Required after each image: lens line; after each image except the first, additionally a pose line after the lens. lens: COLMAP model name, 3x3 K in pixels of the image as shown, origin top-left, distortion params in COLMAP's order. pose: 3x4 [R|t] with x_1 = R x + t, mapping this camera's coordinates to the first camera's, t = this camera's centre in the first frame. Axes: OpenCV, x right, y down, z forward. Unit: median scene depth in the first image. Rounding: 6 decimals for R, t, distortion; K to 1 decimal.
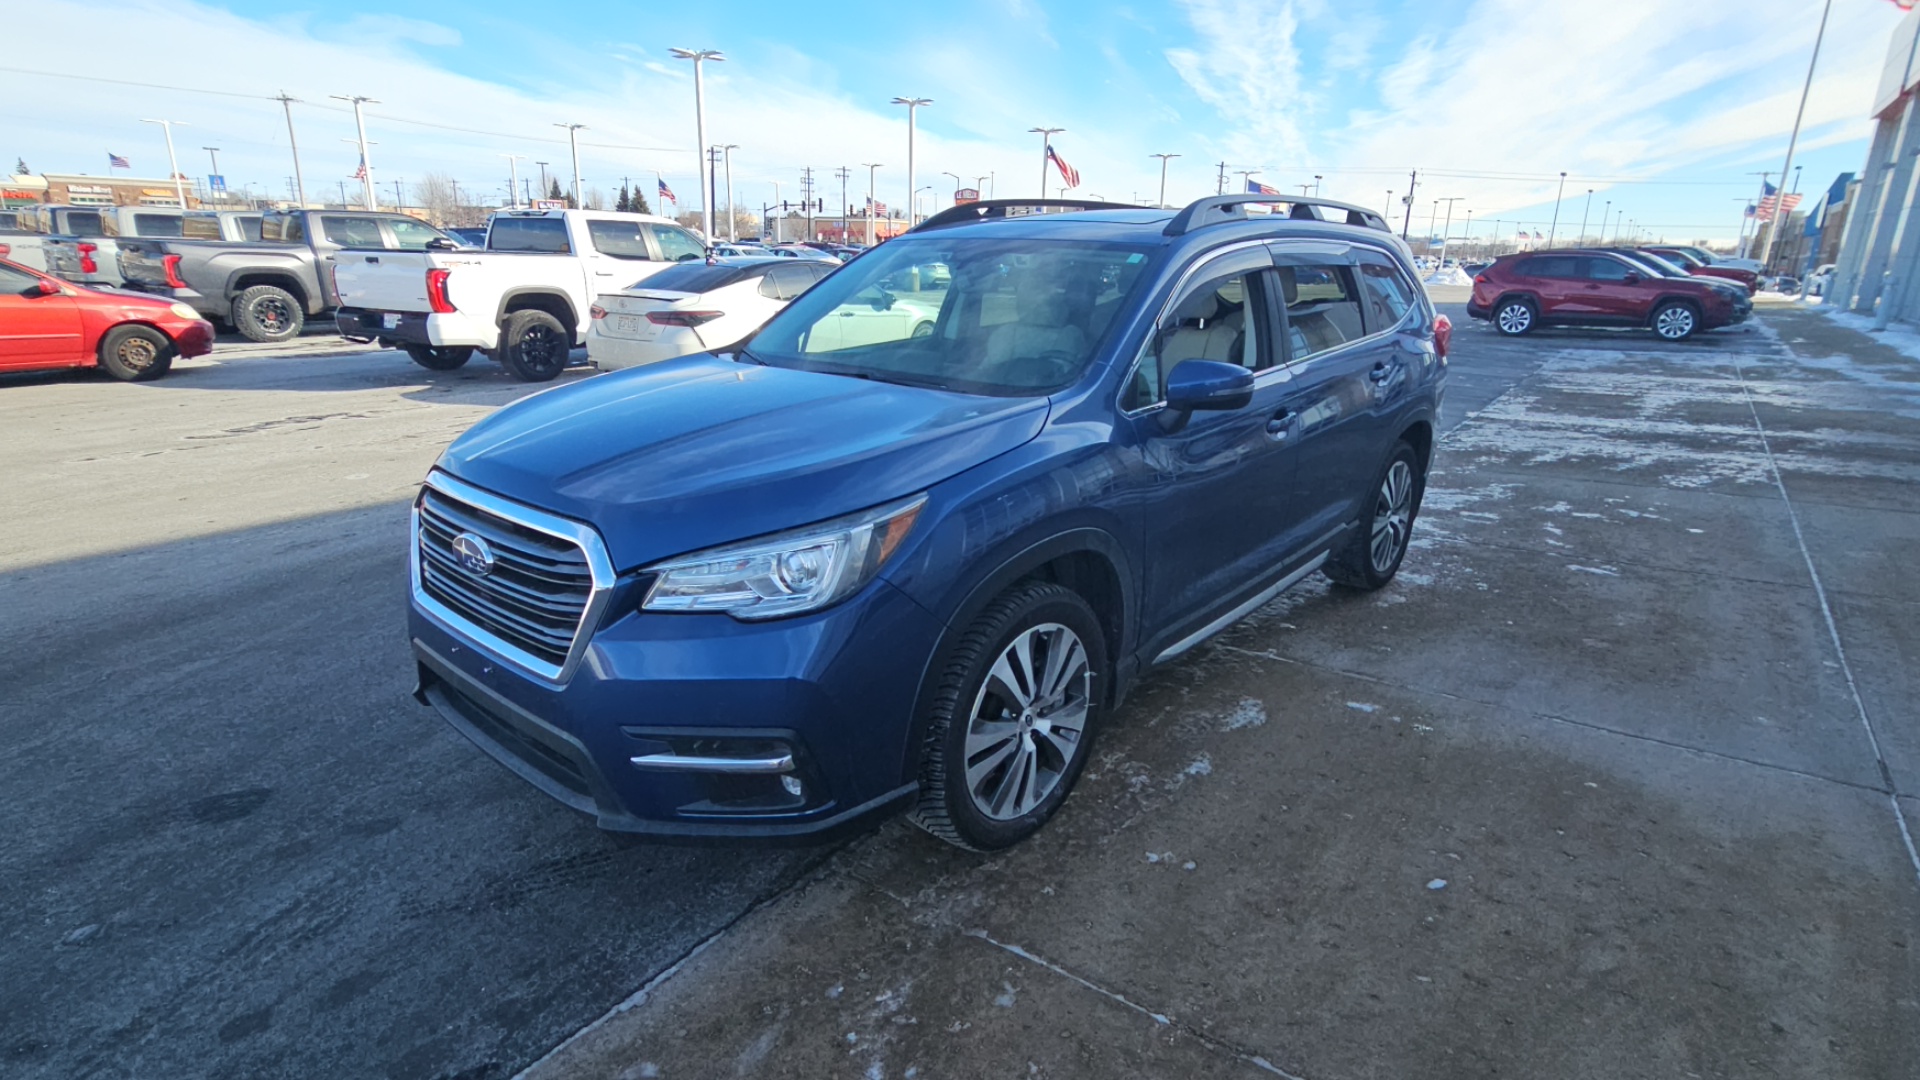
lens RADIAL K [[1002.2, 0, 999.3], [0, 1002.2, 541.0], [0, 0, 1]] dist [0.002568, 0.000681]
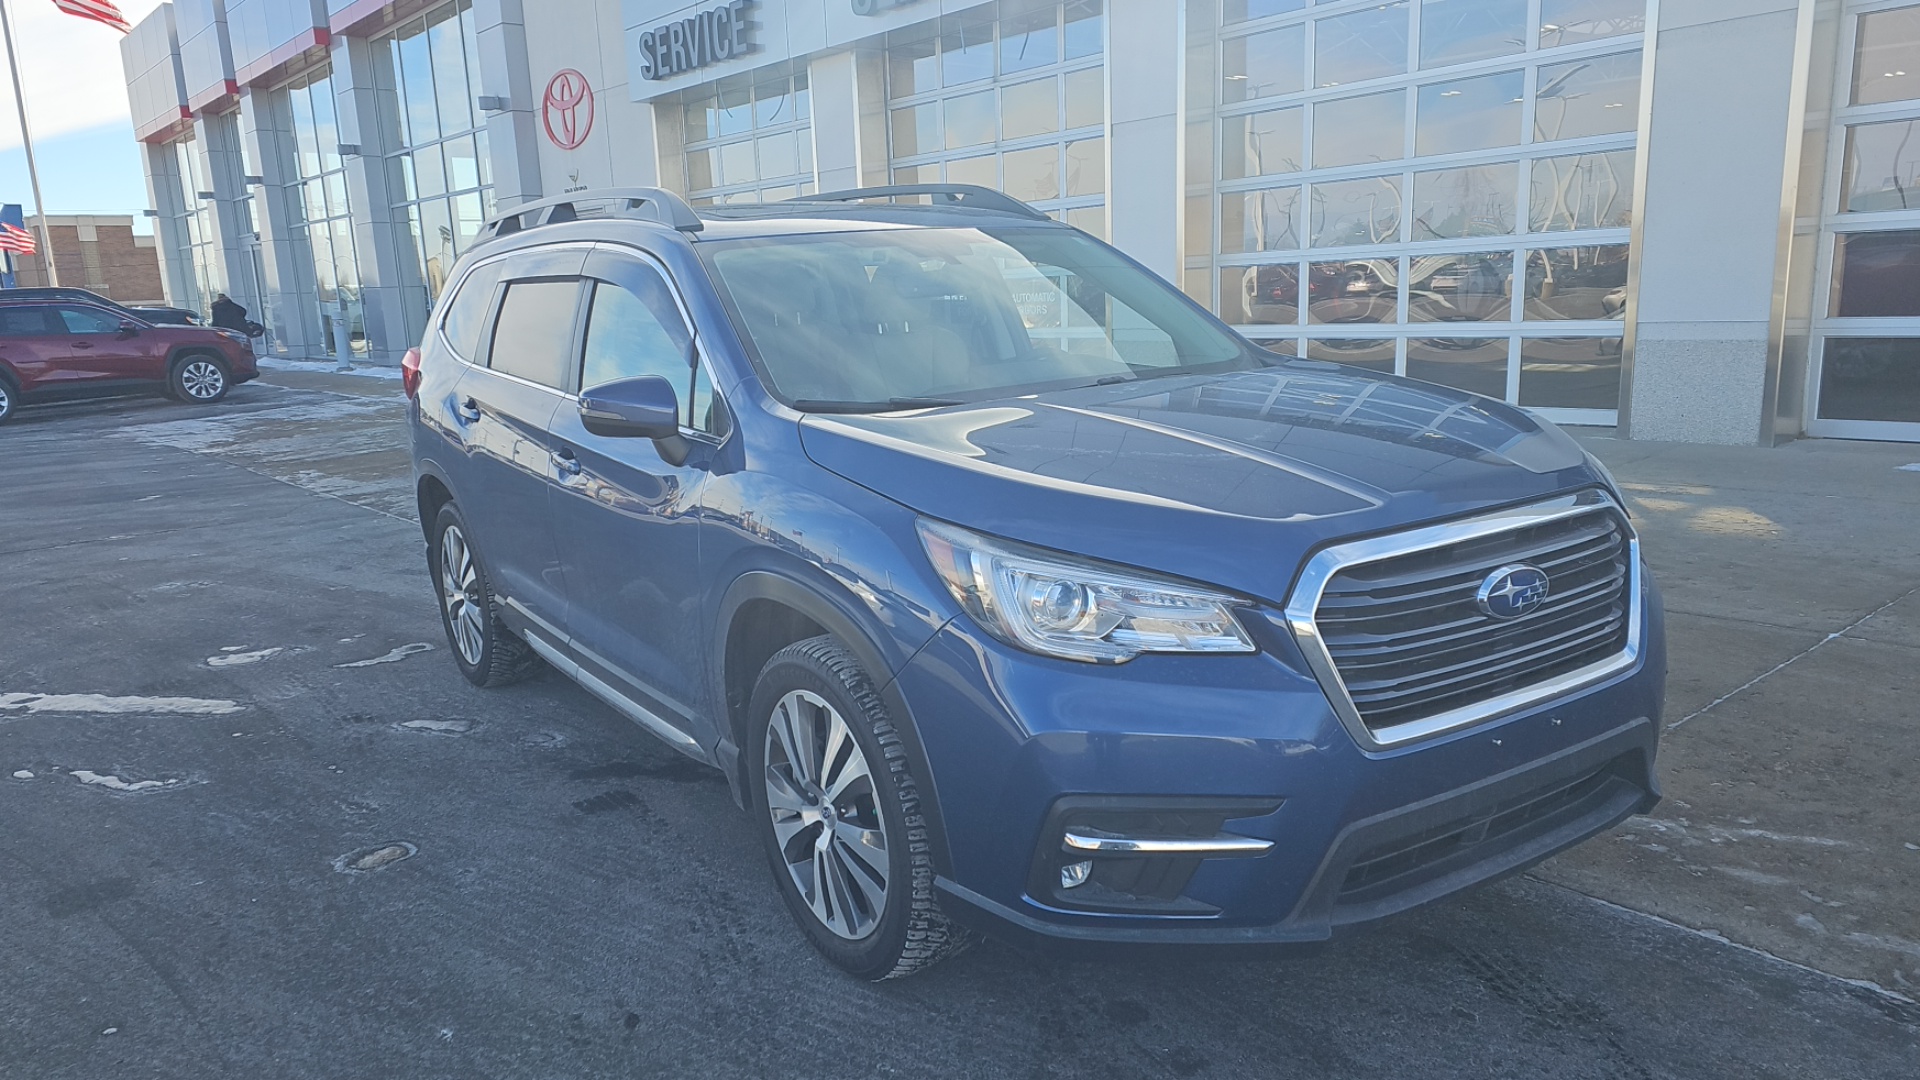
lens RADIAL K [[1347.4, 0, 960.8], [0, 1347.4, 568.3], [0, 0, 1]] dist [0.071584, -0.055992]
pose [[0.282082, -0.236104, 0.929884, -0.386381], [0.323129, 0.935997, 0.139635, -0.068437], [-0.903337, 0.261084, 0.340320, 0.245844]]
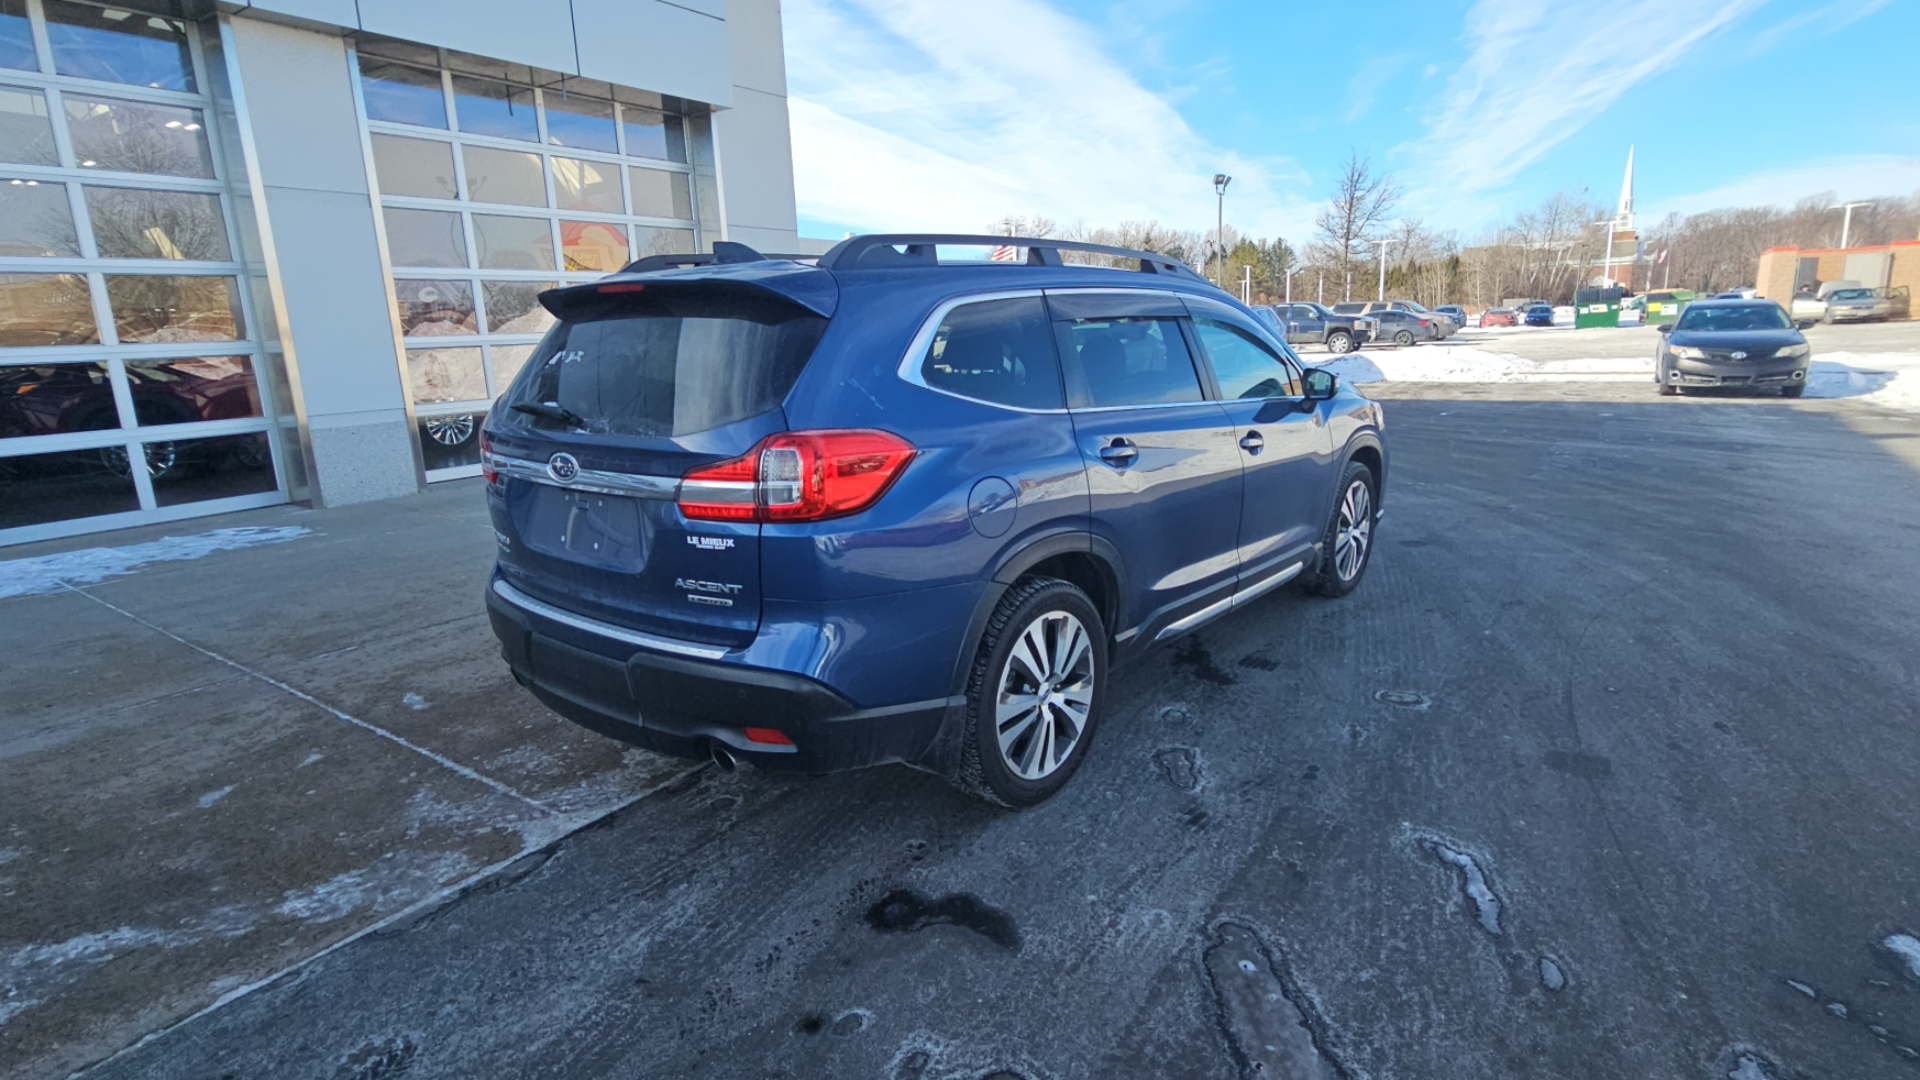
lens RADIAL K [[966.9, 0, 960.0], [0, 966.9, 540.0], [0, 0, 1]] dist [0.003807, -0.000726]
pose [[-0.999868, 0.006755, 0.014767, 0.070860], [0.013105, 0.872653, 0.488165, -0.244545], [-0.009589, 0.488294, -0.872626, 0.851685]]
